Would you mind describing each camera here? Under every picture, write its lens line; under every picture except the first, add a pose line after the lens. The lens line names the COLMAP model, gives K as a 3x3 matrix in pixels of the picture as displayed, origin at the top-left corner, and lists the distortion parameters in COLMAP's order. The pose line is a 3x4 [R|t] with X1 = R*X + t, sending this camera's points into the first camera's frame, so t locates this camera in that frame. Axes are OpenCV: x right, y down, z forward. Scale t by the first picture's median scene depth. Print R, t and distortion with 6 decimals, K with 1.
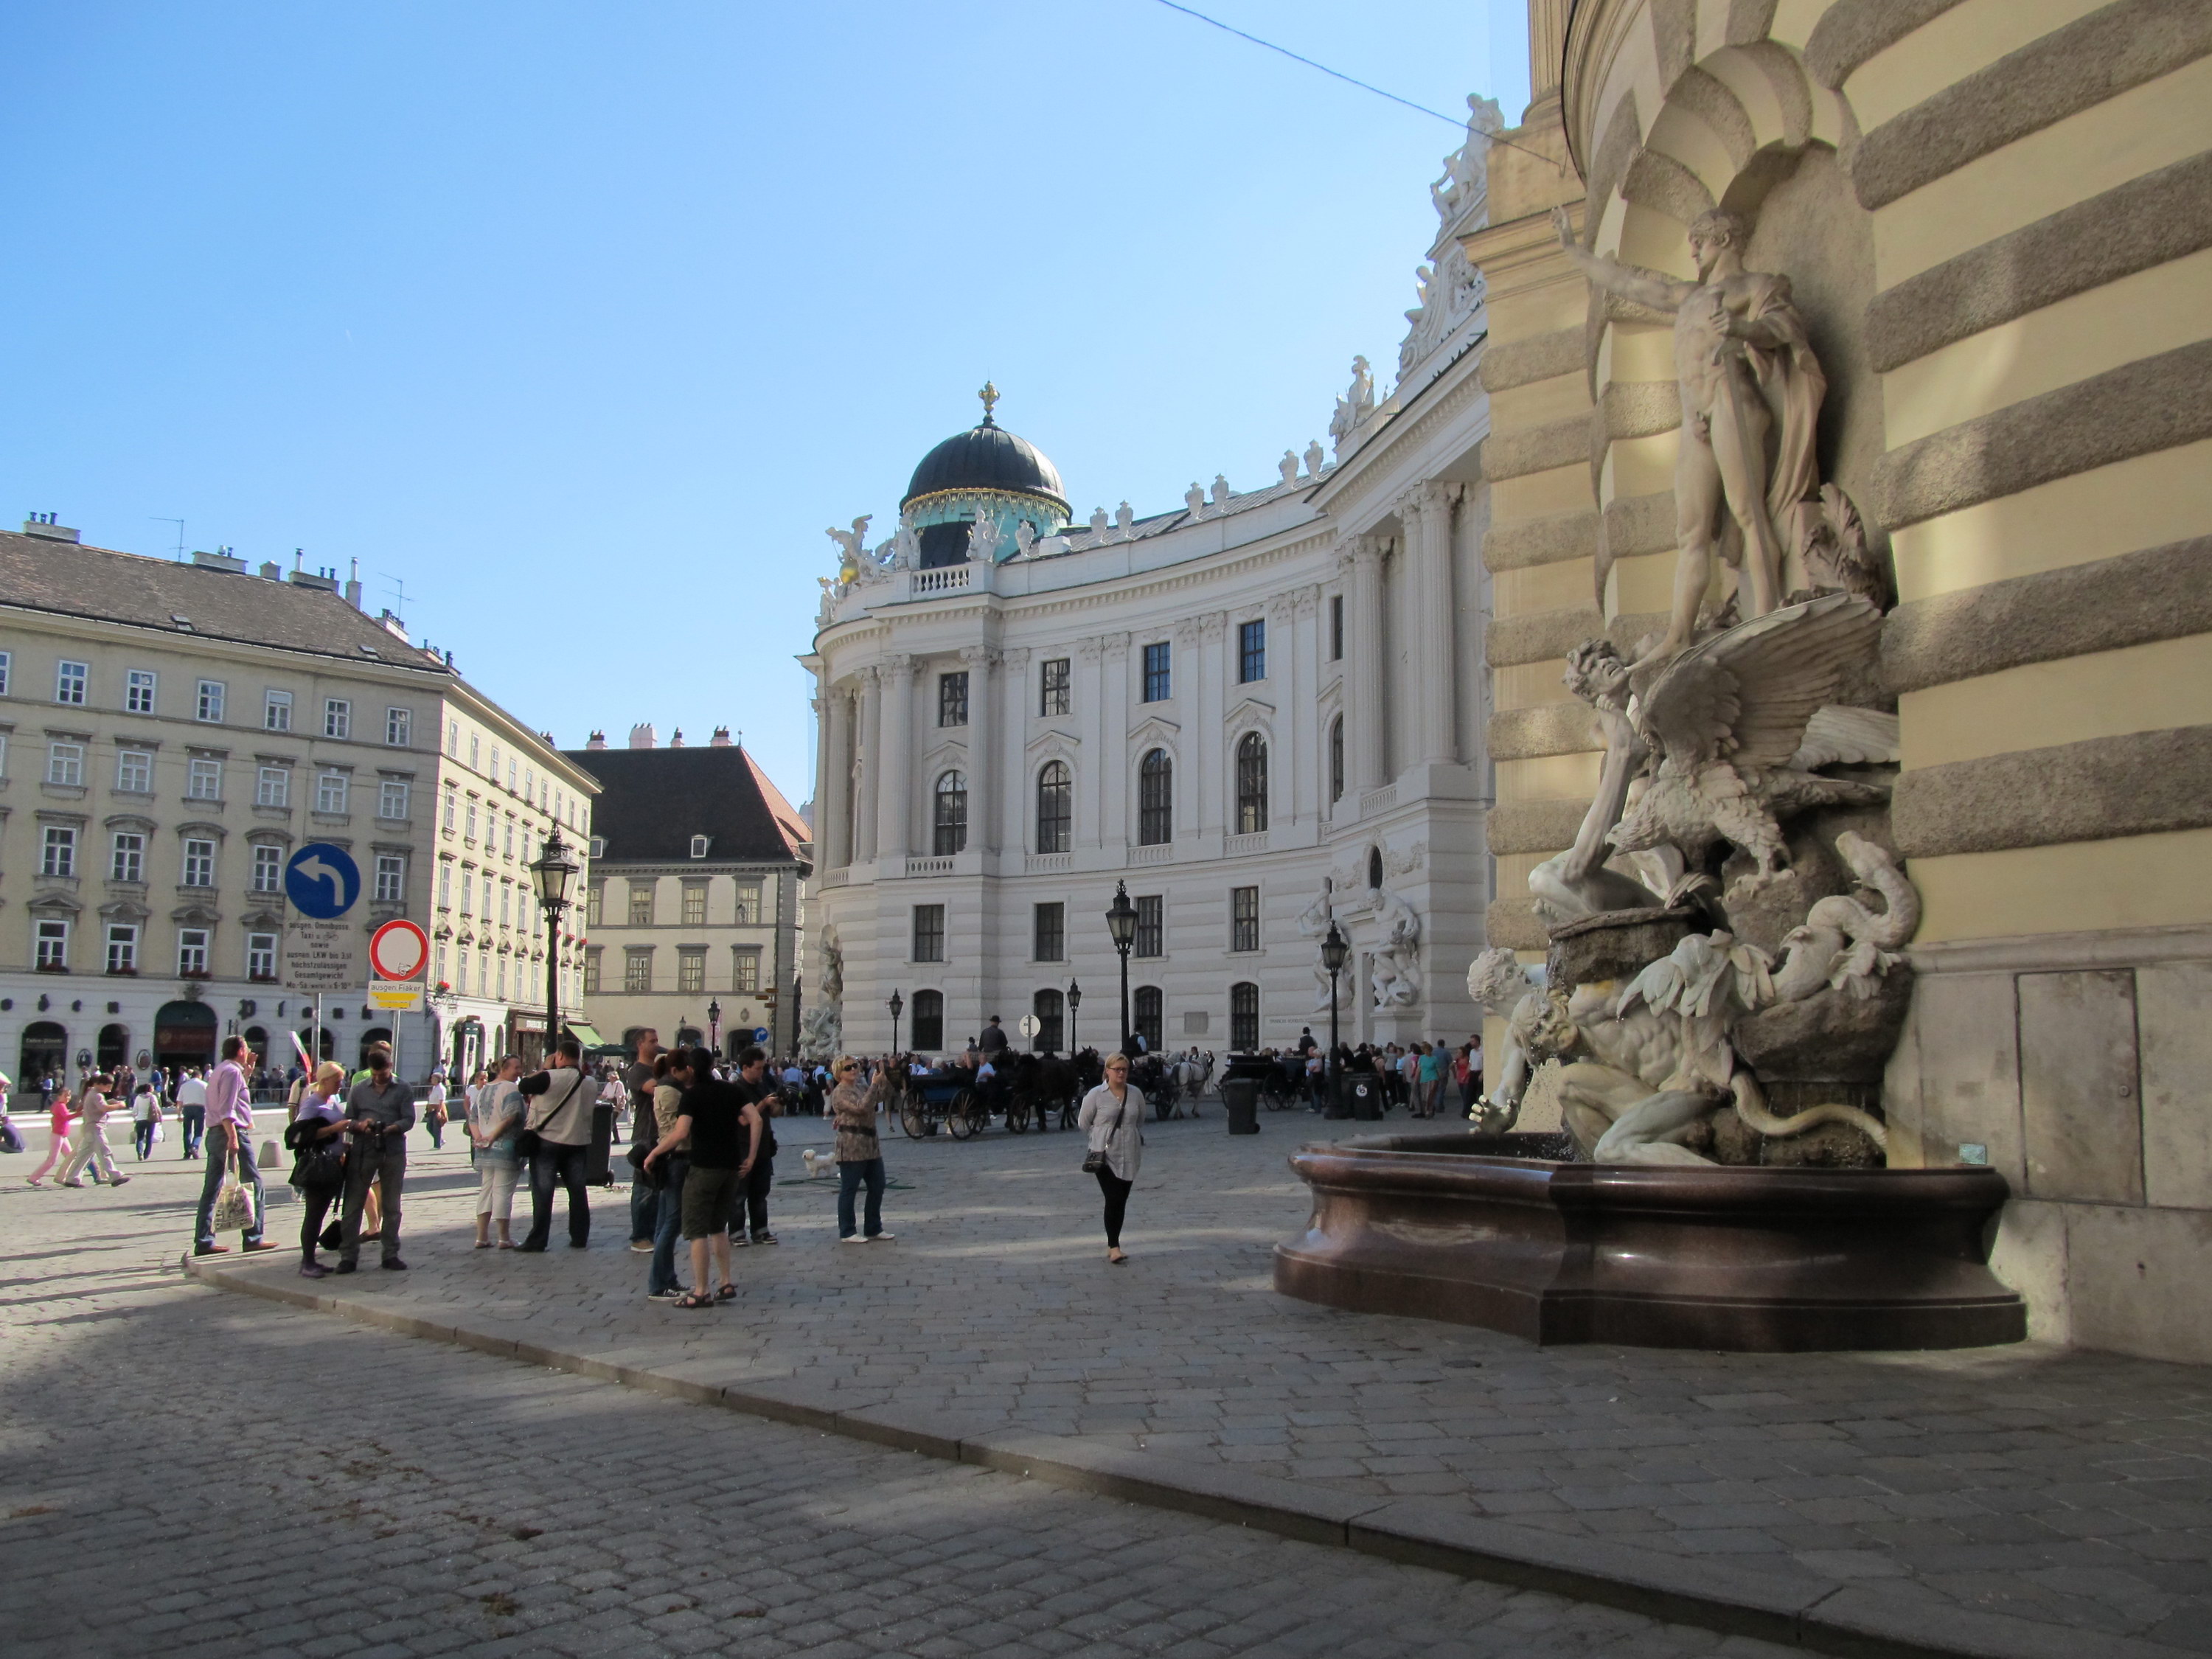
lens RADIAL K [[1832.0, 0, 1106.0], [0, 1832.0, 829.5], [0, 0, 1]] dist [-0.054930, 0.004464]
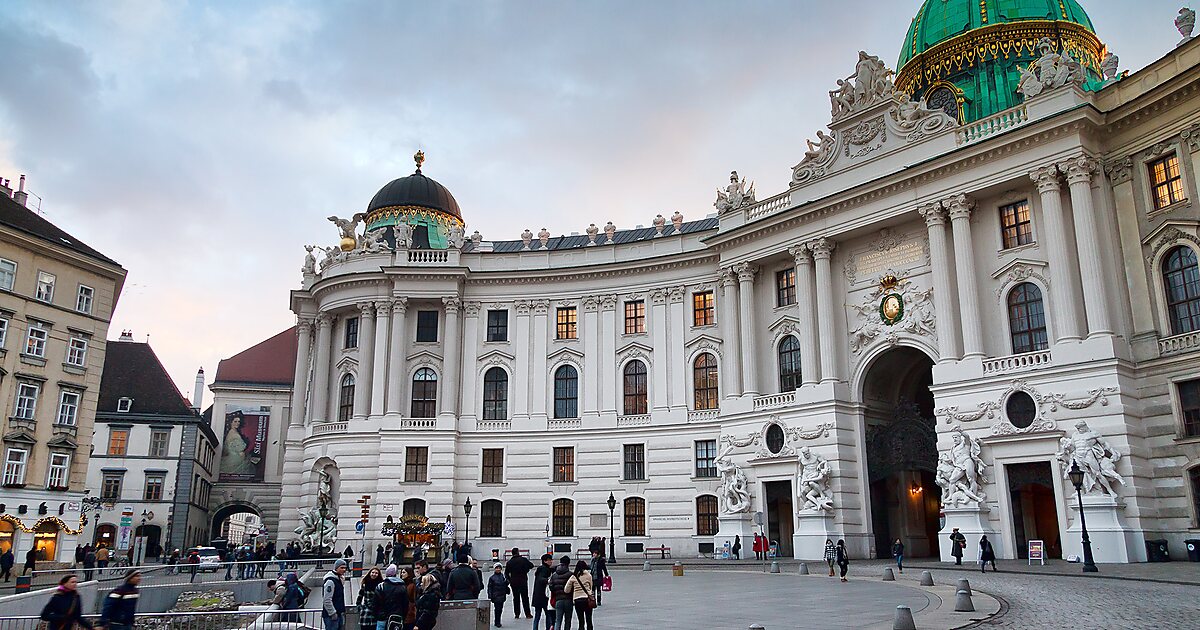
lens RADIAL K [[884.7, 0, 611.2], [0, 884.7, 335.6], [0, 0, 1]] dist [0.007143, 0.002776]
pose [[0.876431, 0.106041, 0.469707, -0.367327], [-0.055219, 0.991148, -0.120730, 0.031510], [-0.478352, 0.079875, 0.874528, 0.231704]]
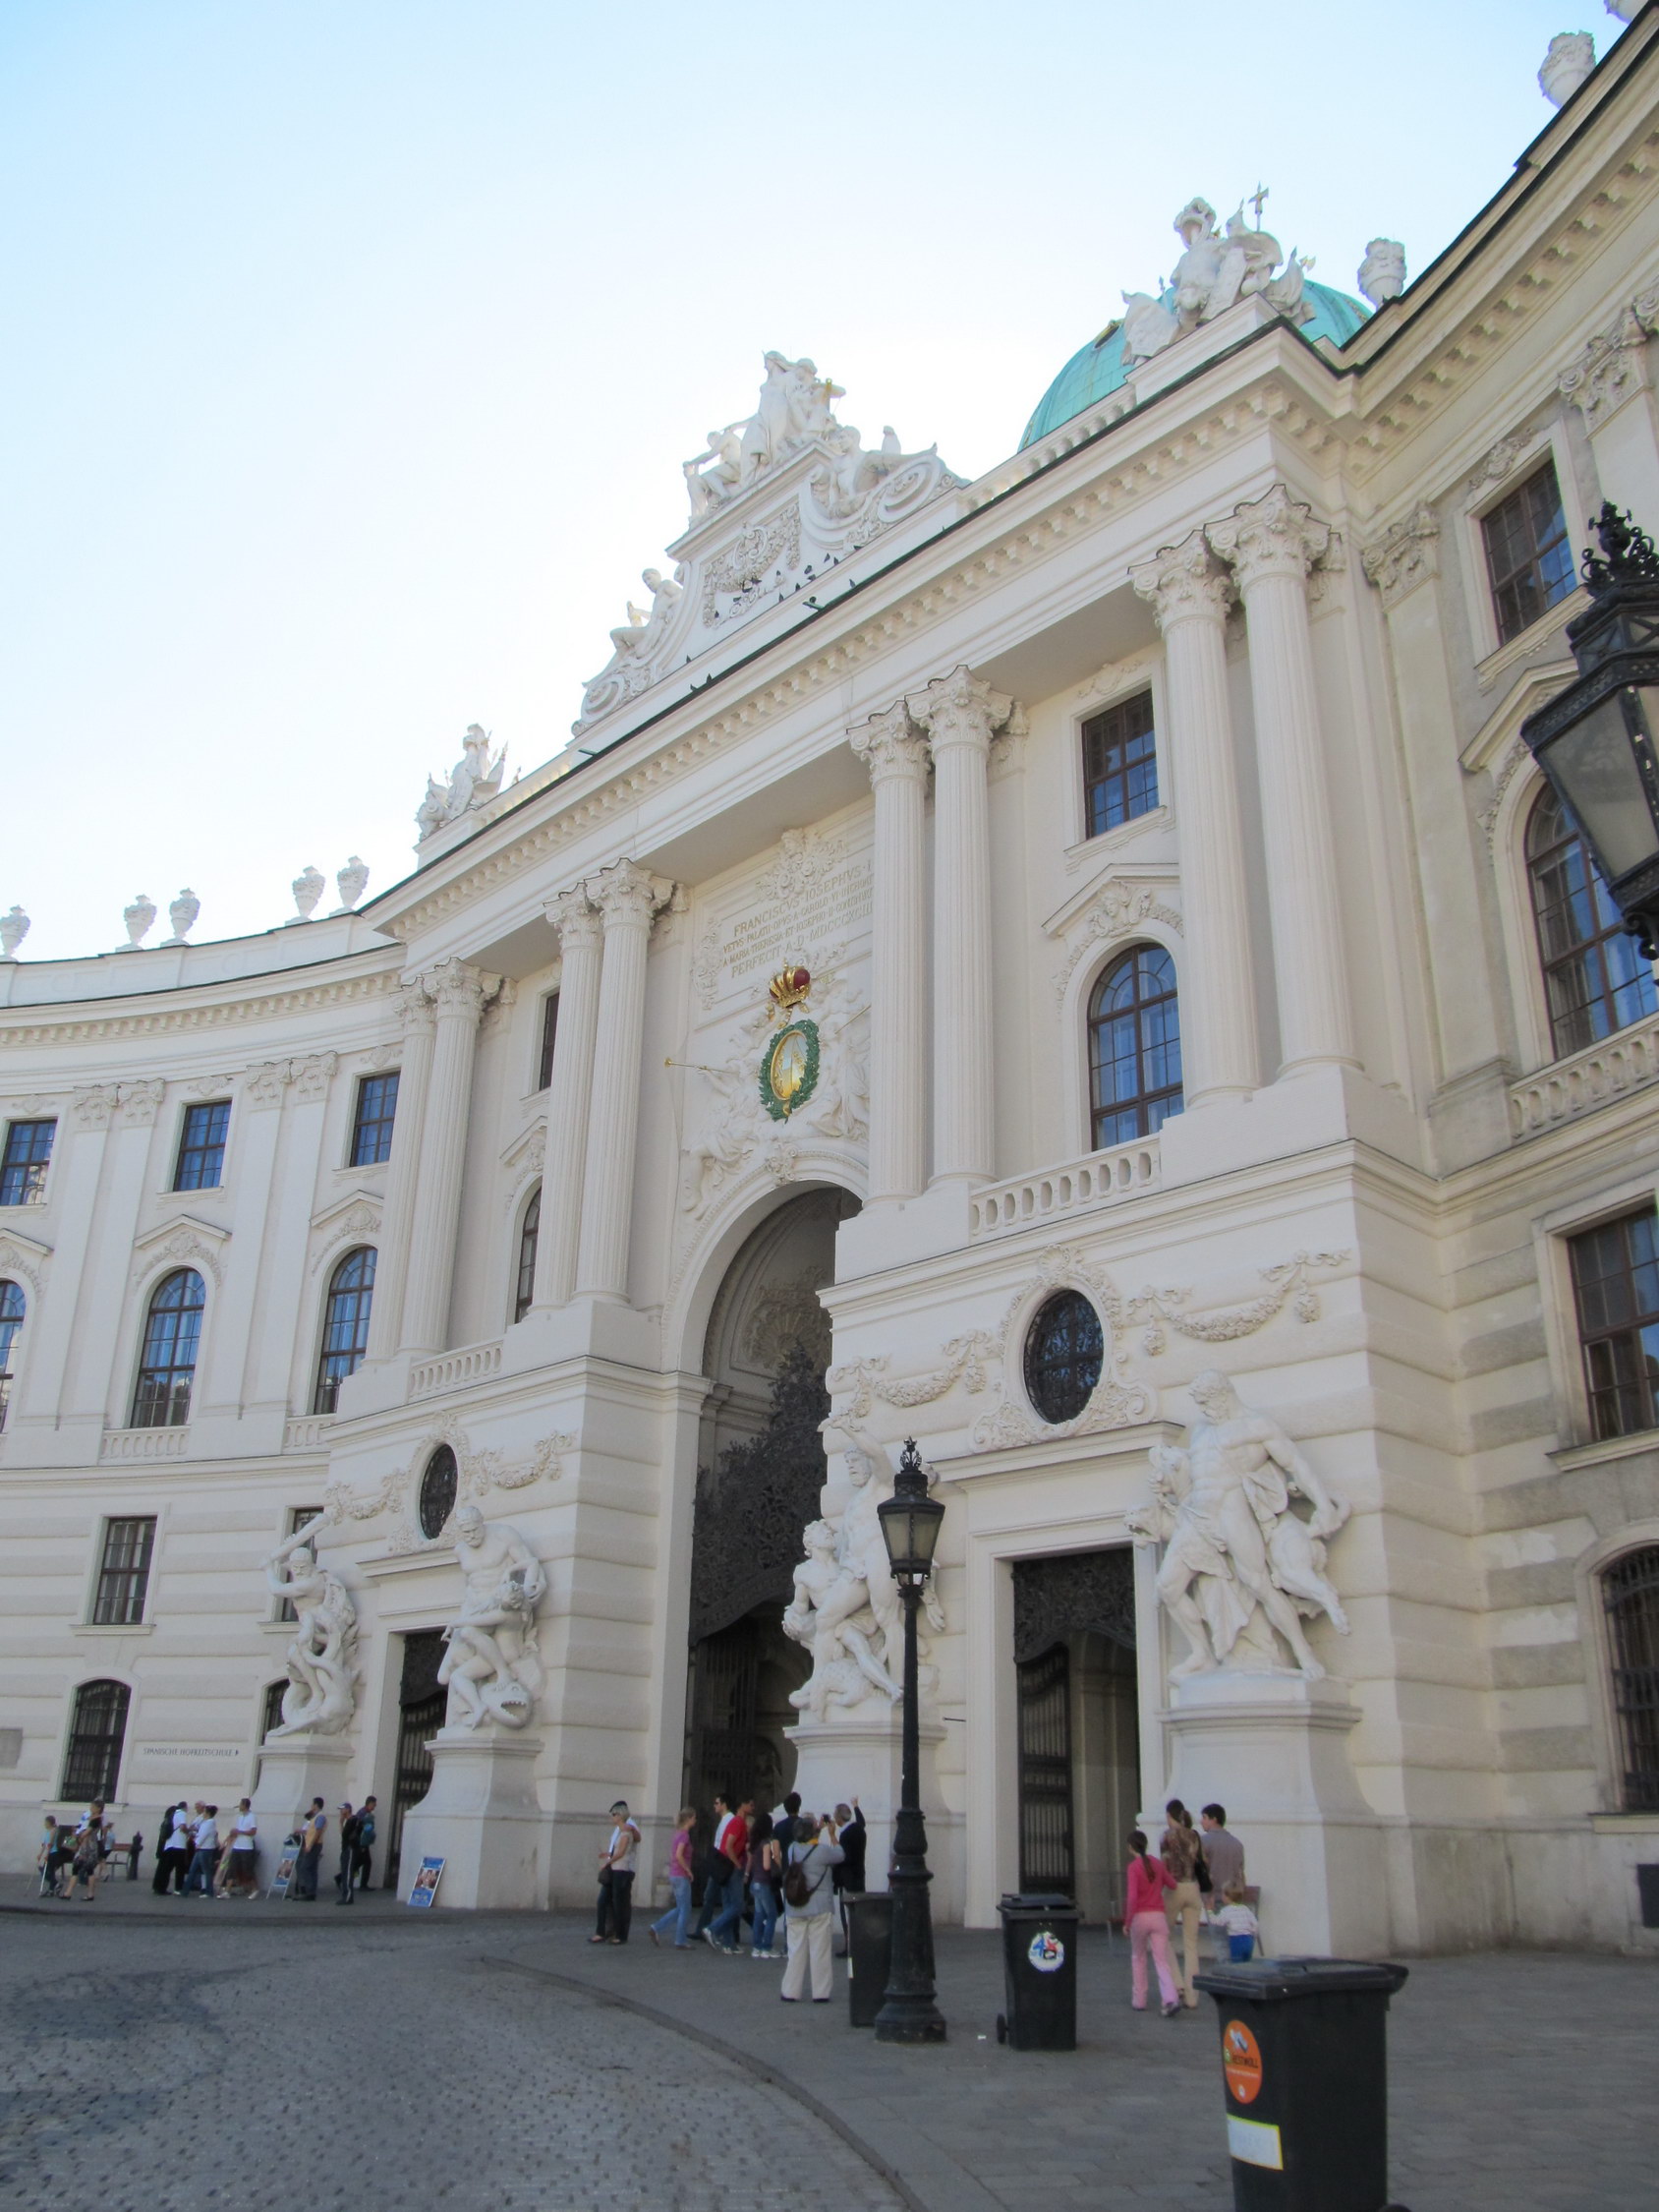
lens RADIAL K [[1831.7, 0, 829.5], [0, 1831.7, 1106.0], [0, 0, 1]] dist [-0.054930, 0.004464]
pose [[0.855217, 0.208664, 0.474409, -0.037873], [-0.083340, 0.958825, -0.271493, 0.044705], [-0.511526, 0.192648, 0.837393, 0.360589]]
